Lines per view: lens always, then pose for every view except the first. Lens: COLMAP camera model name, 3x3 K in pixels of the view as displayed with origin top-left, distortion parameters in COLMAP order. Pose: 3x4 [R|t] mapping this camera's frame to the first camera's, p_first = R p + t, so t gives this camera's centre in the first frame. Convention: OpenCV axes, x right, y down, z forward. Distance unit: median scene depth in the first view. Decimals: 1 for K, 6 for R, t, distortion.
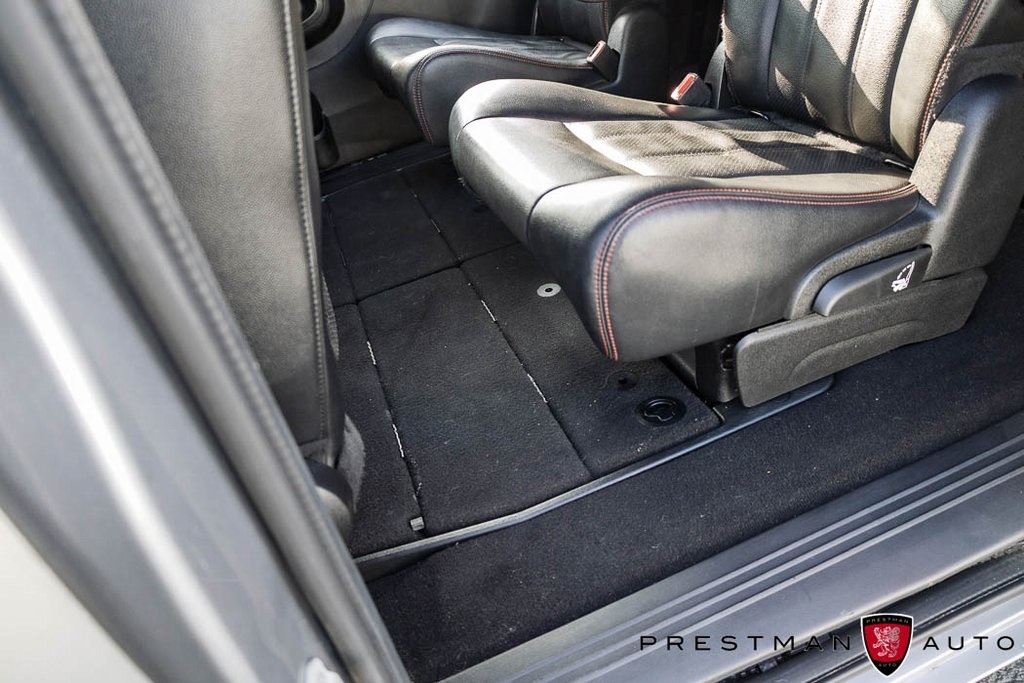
lens RADIAL K [[662.5, 0, 506.6], [0, 662.5, 339.3], [0, 0, 1]] dist [-0.004538, 0.006183]
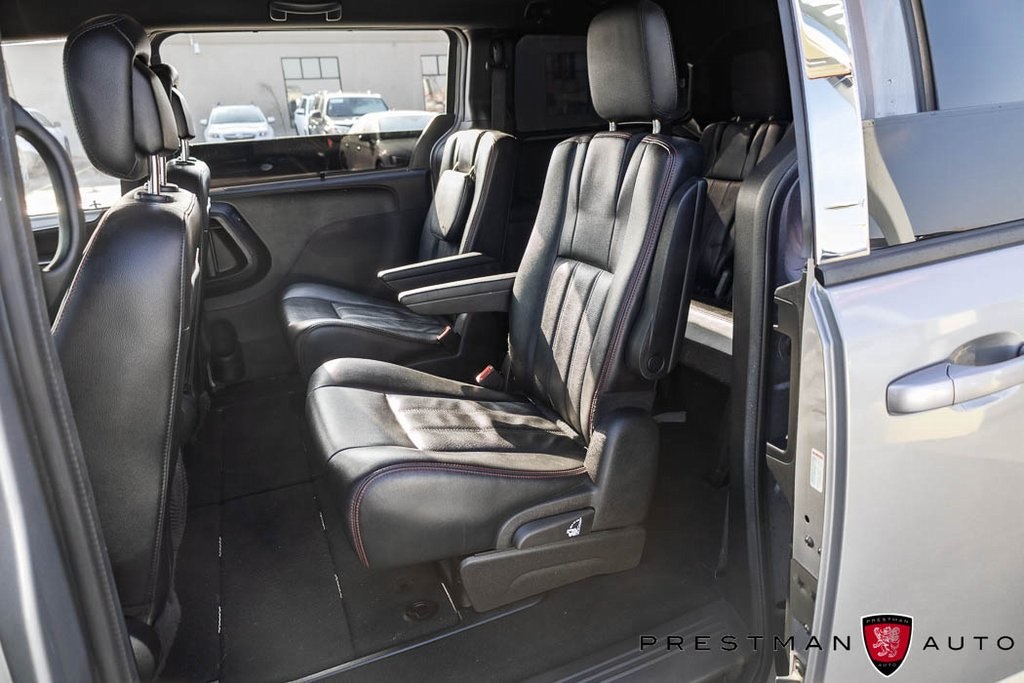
lens RADIAL K [[662.5, 0, 517.4], [0, 662.5, 341.0], [0, 0, 1]] dist [-0.004538, 0.006183]
pose [[0.986669, 0.124290, 0.105057, 0.250657], [-0.087347, 0.949125, -0.302542, -0.027373], [-0.137315, 0.289332, 0.947329, -0.558497]]
